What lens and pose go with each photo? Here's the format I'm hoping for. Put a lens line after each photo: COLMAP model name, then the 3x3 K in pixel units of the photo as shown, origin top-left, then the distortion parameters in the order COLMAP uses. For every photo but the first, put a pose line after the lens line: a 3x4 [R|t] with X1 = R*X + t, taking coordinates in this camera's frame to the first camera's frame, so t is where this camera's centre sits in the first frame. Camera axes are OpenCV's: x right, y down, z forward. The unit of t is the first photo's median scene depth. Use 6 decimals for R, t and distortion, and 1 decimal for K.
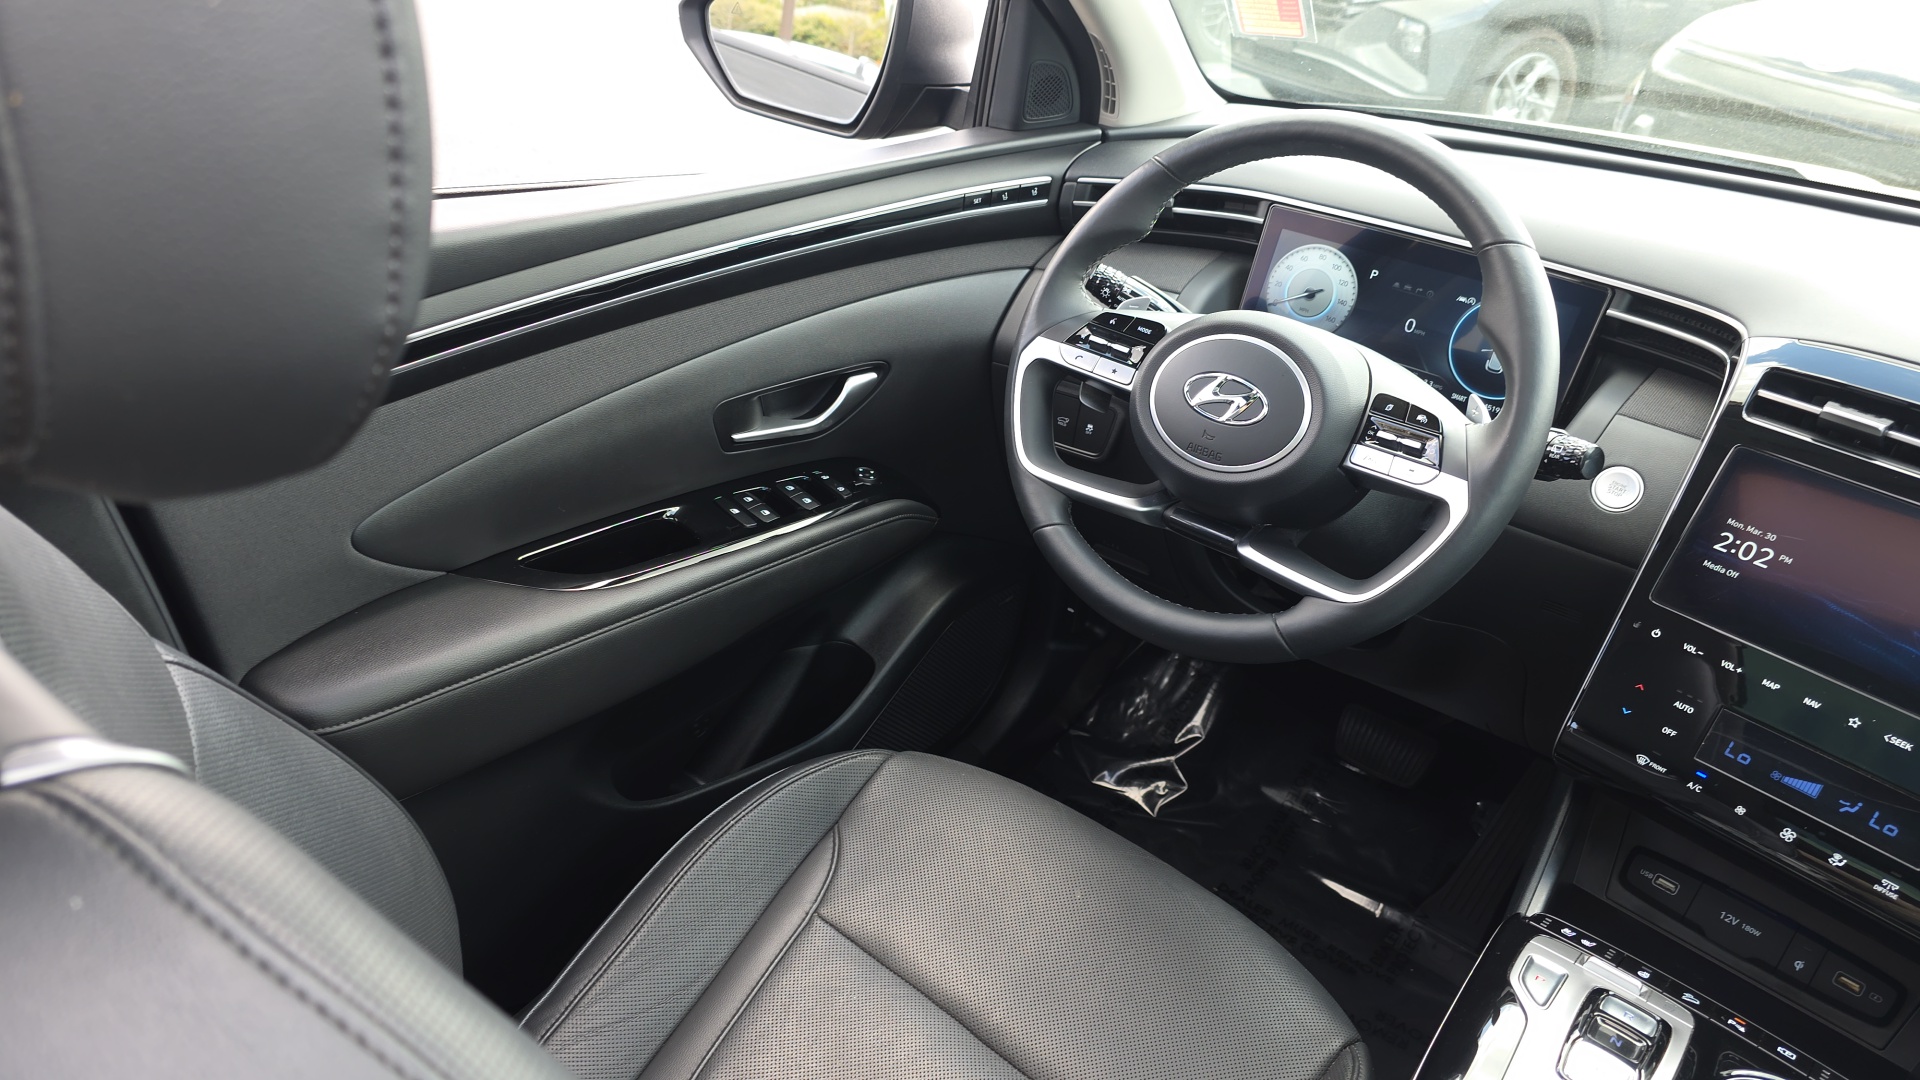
lens RADIAL K [[1285.3, 0, 960.0], [0, 1285.3, 540.0], [0, 0, 1]] dist [0.046856, -0.051458]
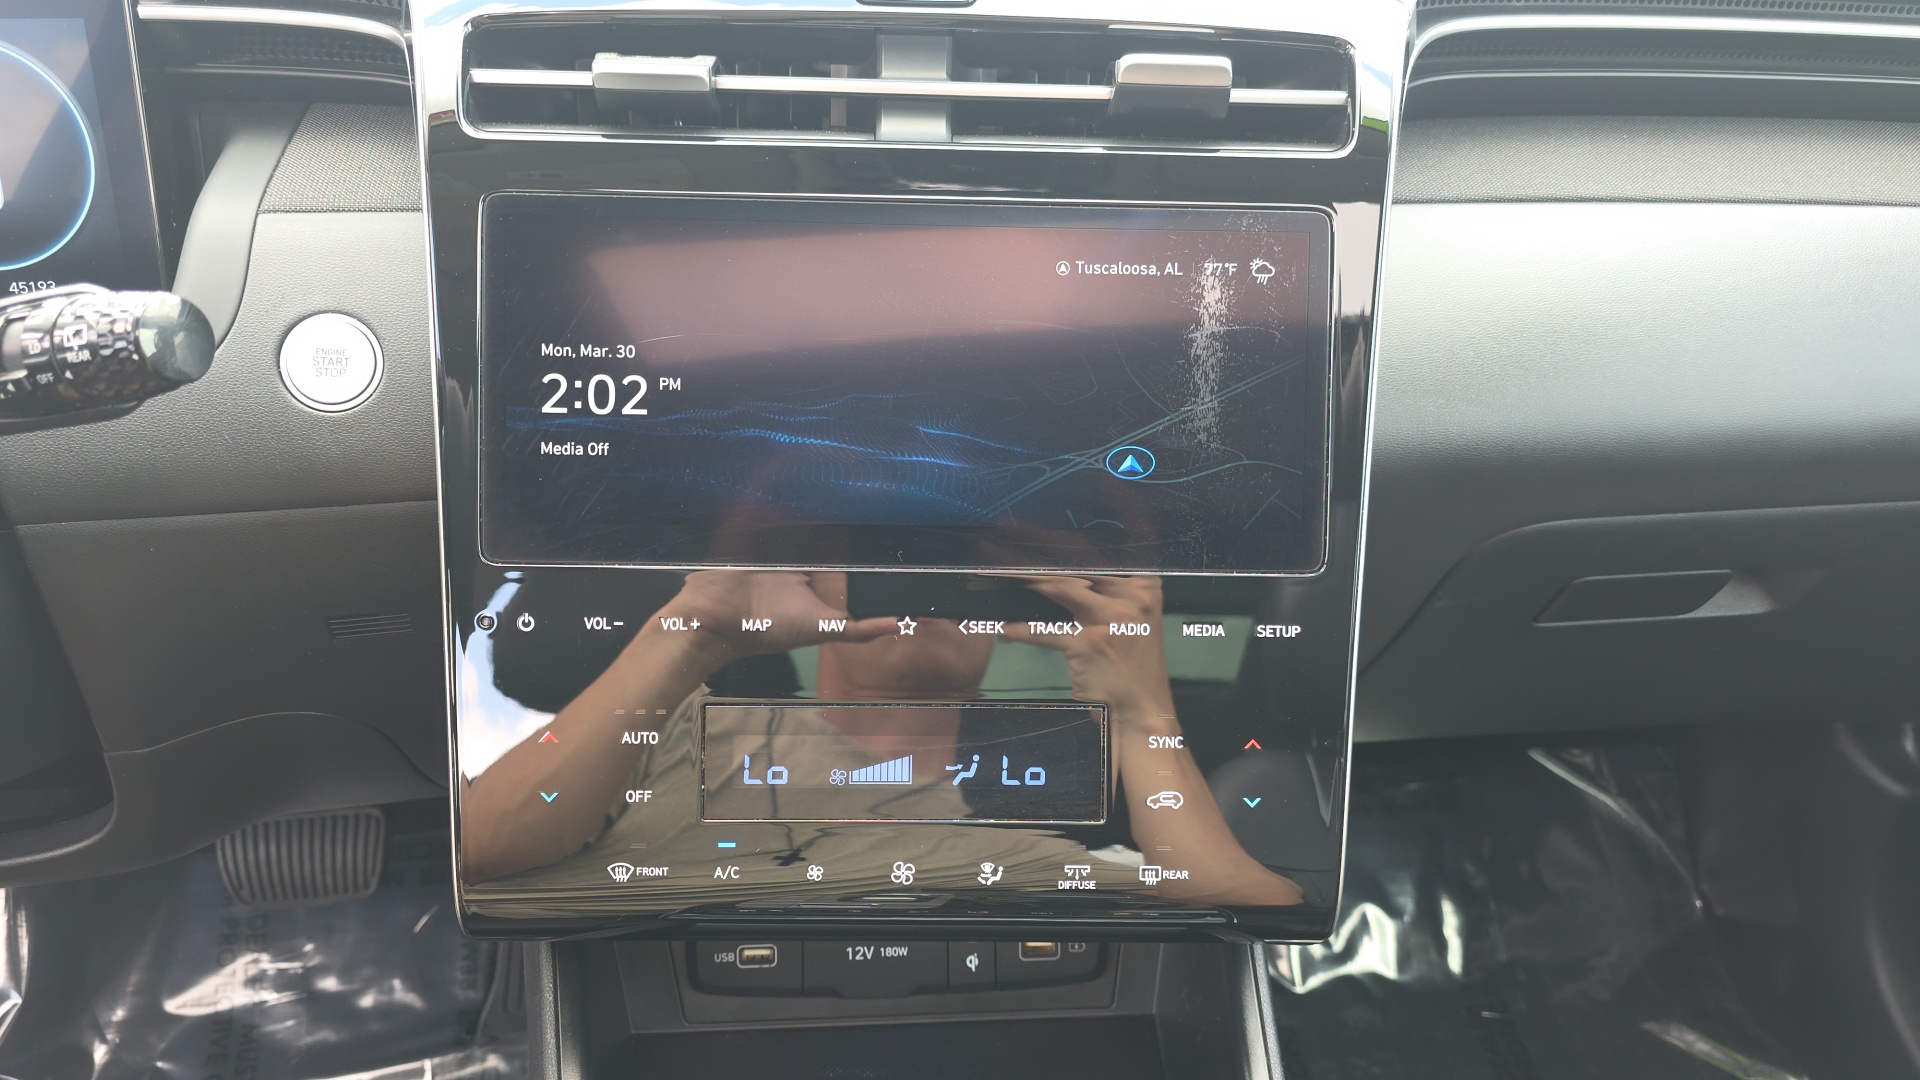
lens RADIAL K [[1317.6, 0, 946.8], [0, 1317.6, 538.9], [0, 0, 1]] dist [0.035560, -0.054931]
pose [[0.654997, -0.447275, 0.609036, 0.332270], [0.387694, 0.890744, 0.237210, -0.009613], [-0.648593, 0.080748, 0.756840, 0.496088]]
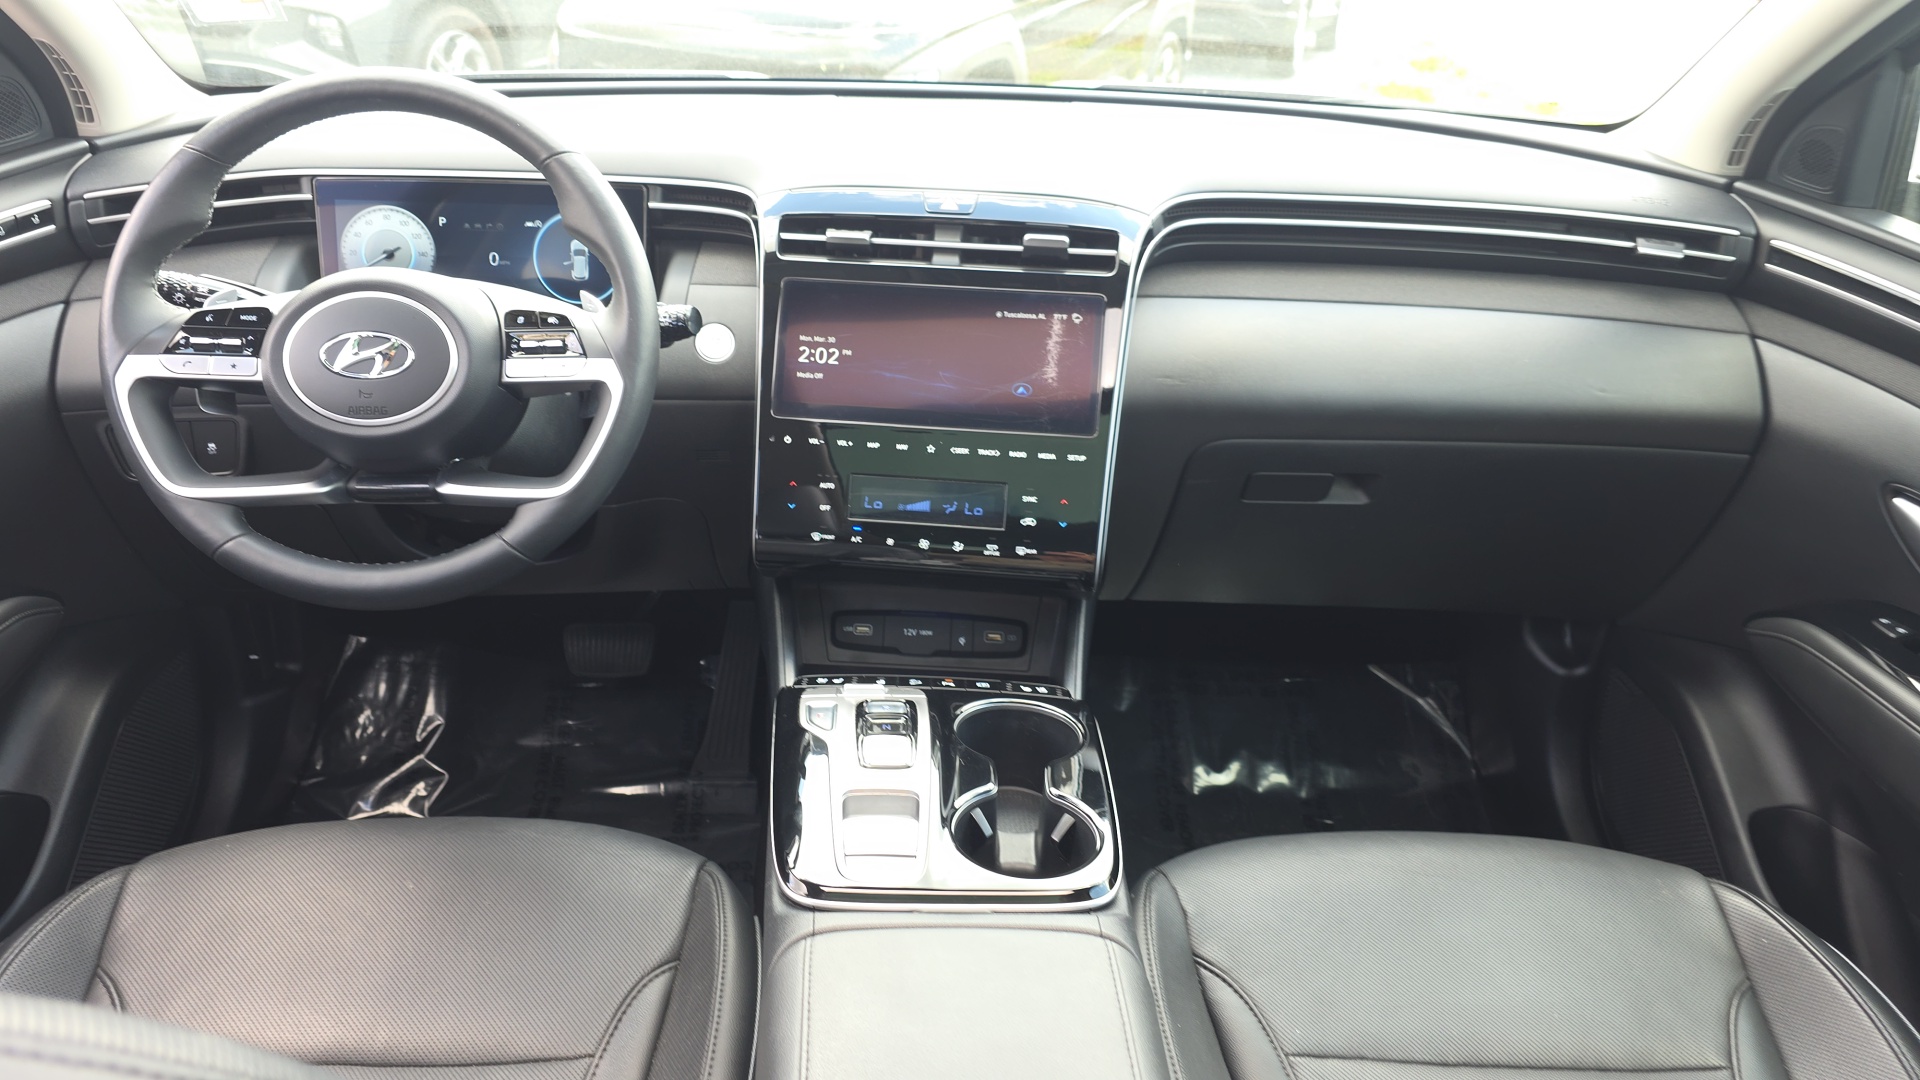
lens RADIAL K [[1273.7, 0, 919.5], [0, 1273.7, 512.8], [0, 0, 1]] dist [0.074246, -0.095039]
pose [[0.740095, -0.349382, 0.574622, -0.091213], [0.354912, 0.928693, 0.107550, 0.047107], [-0.571224, 0.124343, 0.811321, -0.053508]]
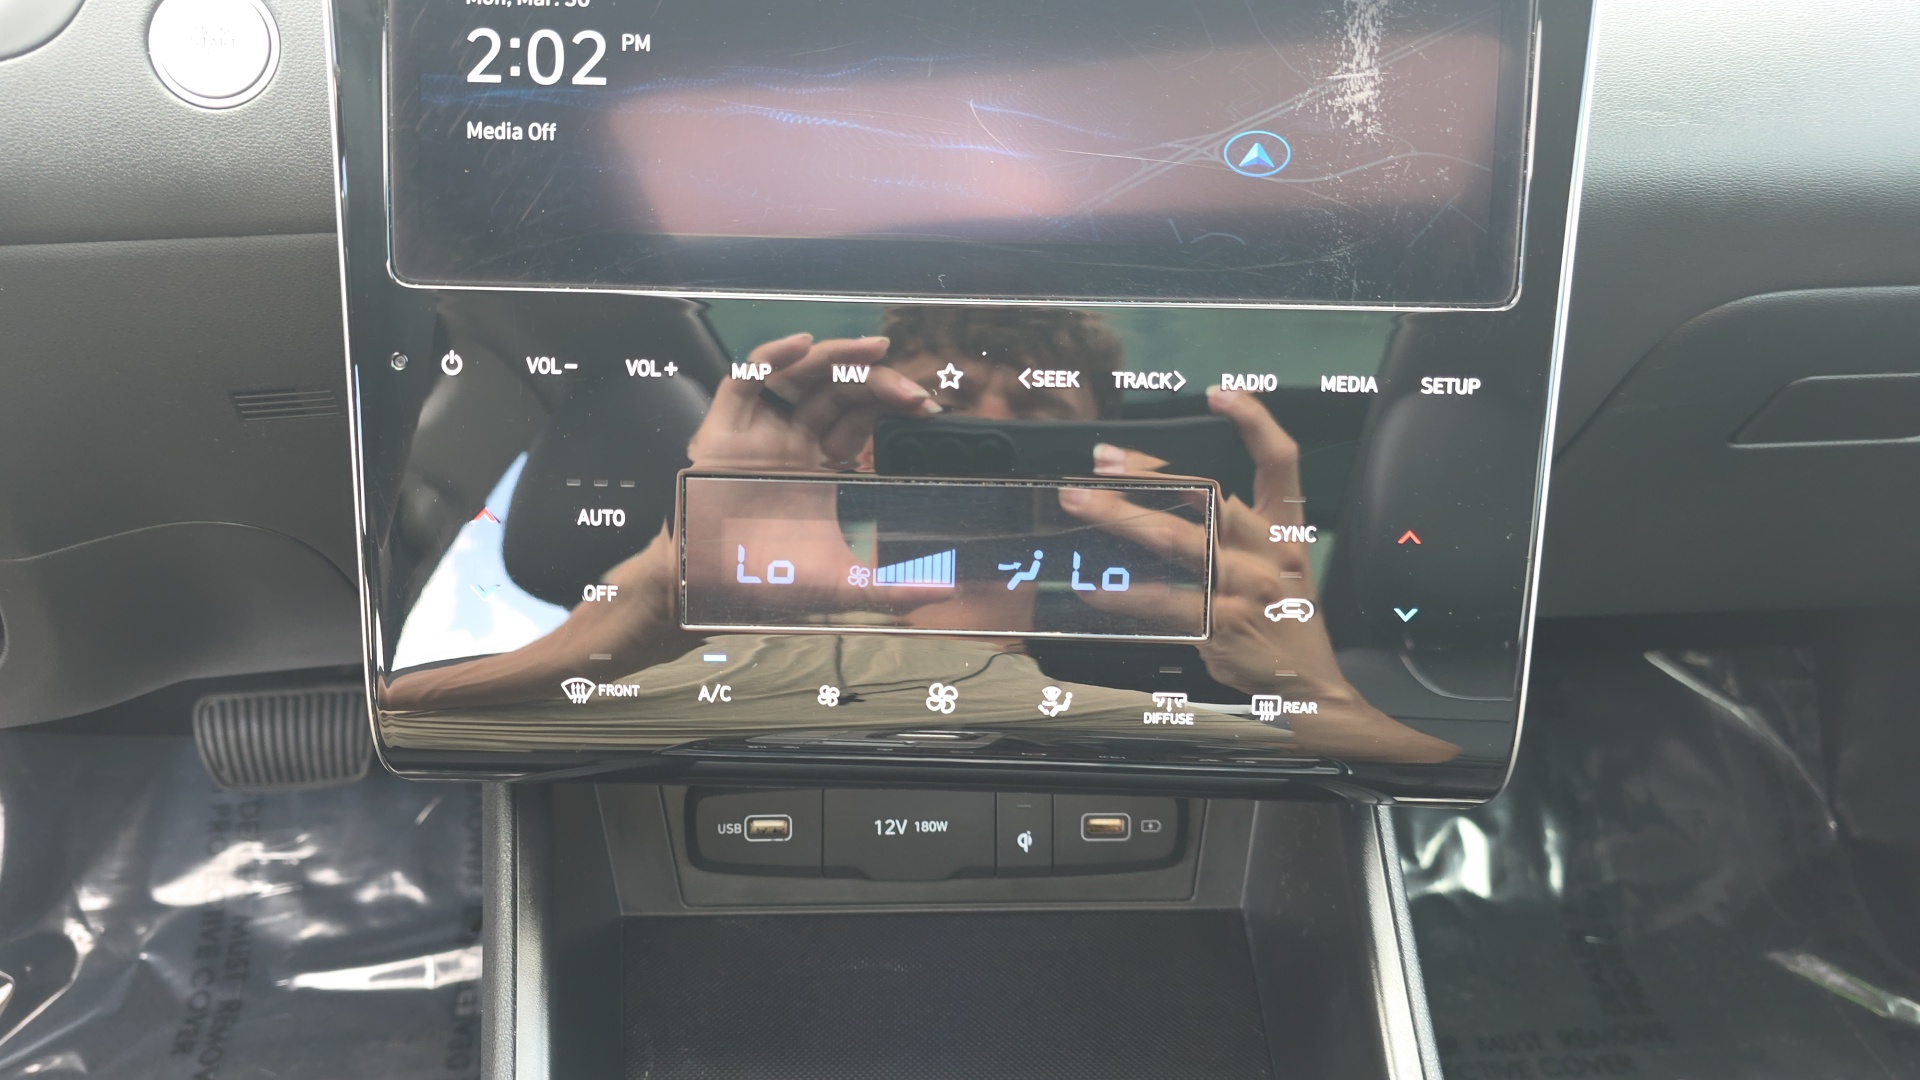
lens RADIAL K [[1324.2, 0, 934.8], [0, 1324.2, 567.1], [0, 0, 1]] dist [0.046620, -0.074739]
pose [[0.684773, -0.478518, 0.549643, 0.370283], [0.389020, 0.877792, 0.279543, 0.065367], [-0.616238, 0.022399, 0.787241, 0.583370]]
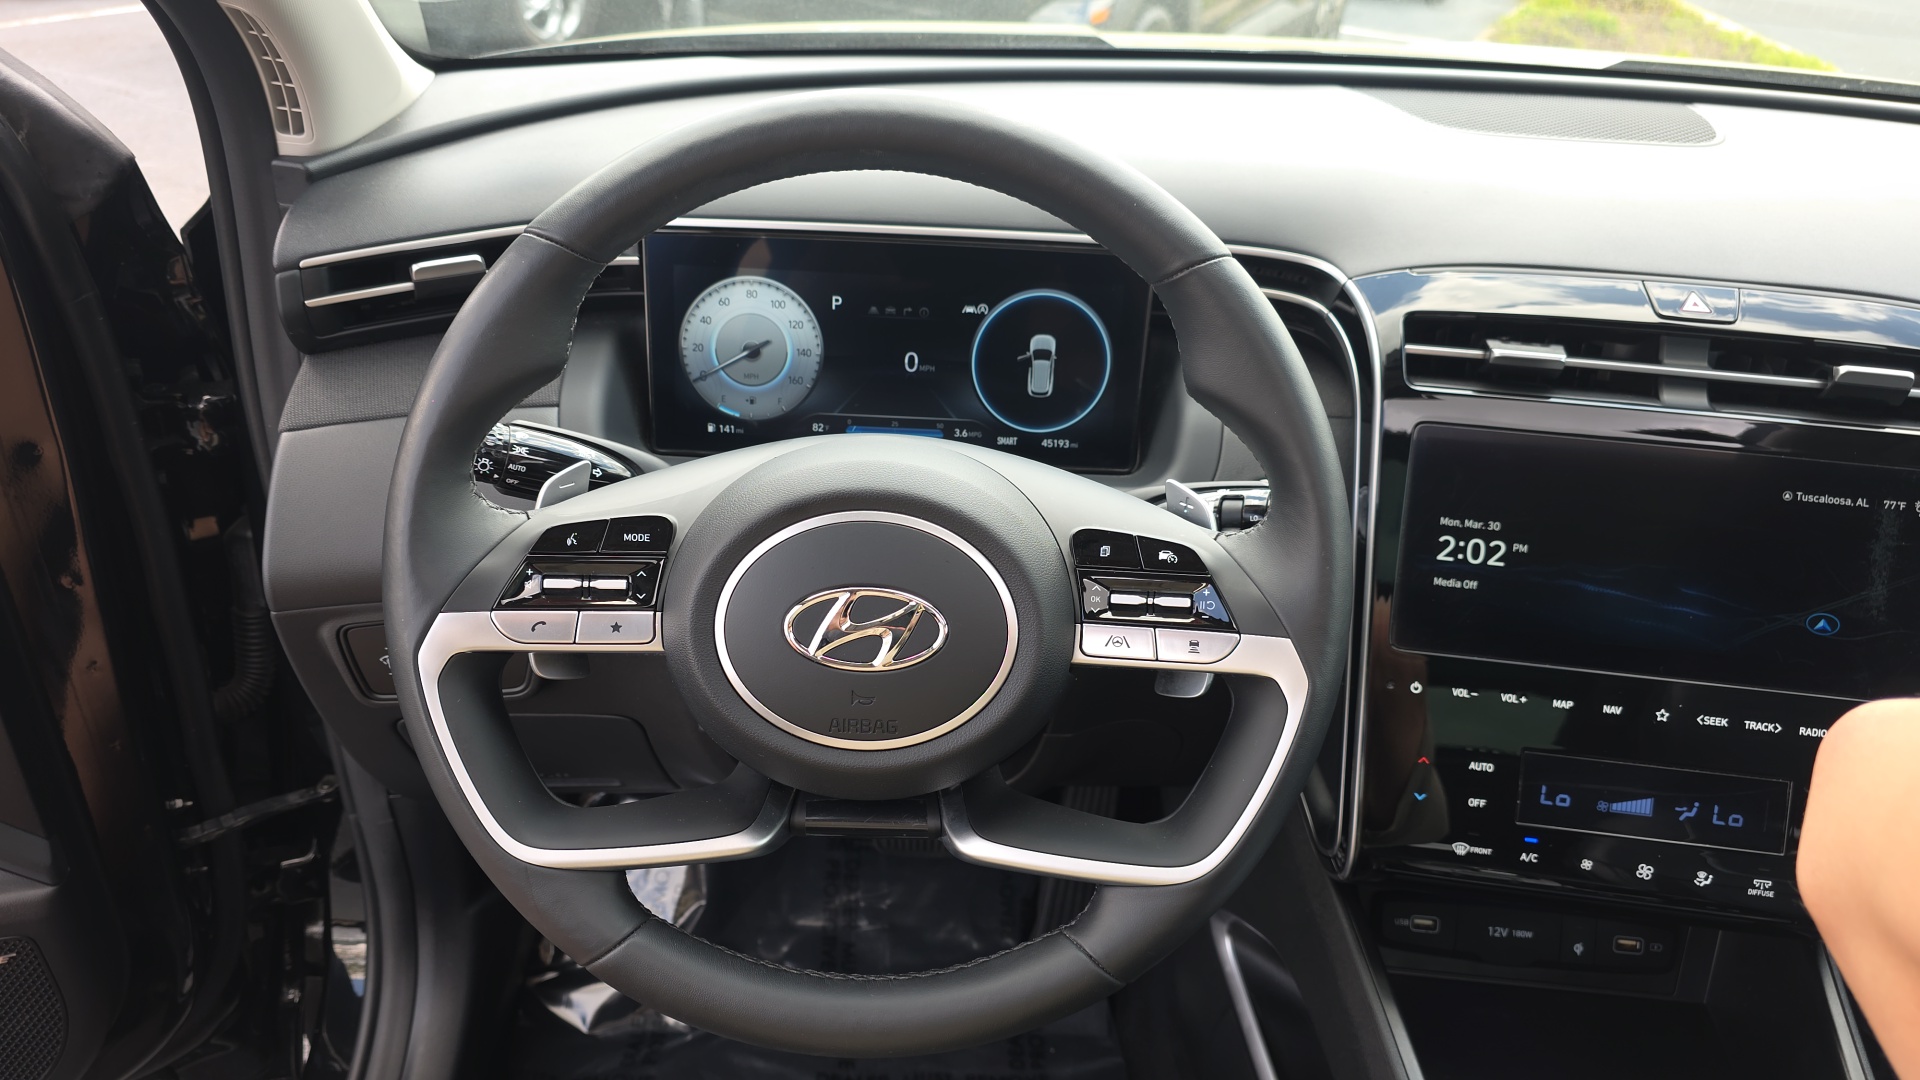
lens RADIAL K [[1291.3, 0, 946.4], [0, 1291.3, 558.3], [0, 0, 1]] dist [0.066429, -0.098653]
pose [[0.767641, -0.372403, 0.521578, -0.045900], [0.331197, 0.927264, 0.174615, -0.209716], [-0.548668, 0.038703, 0.835144, 0.471756]]
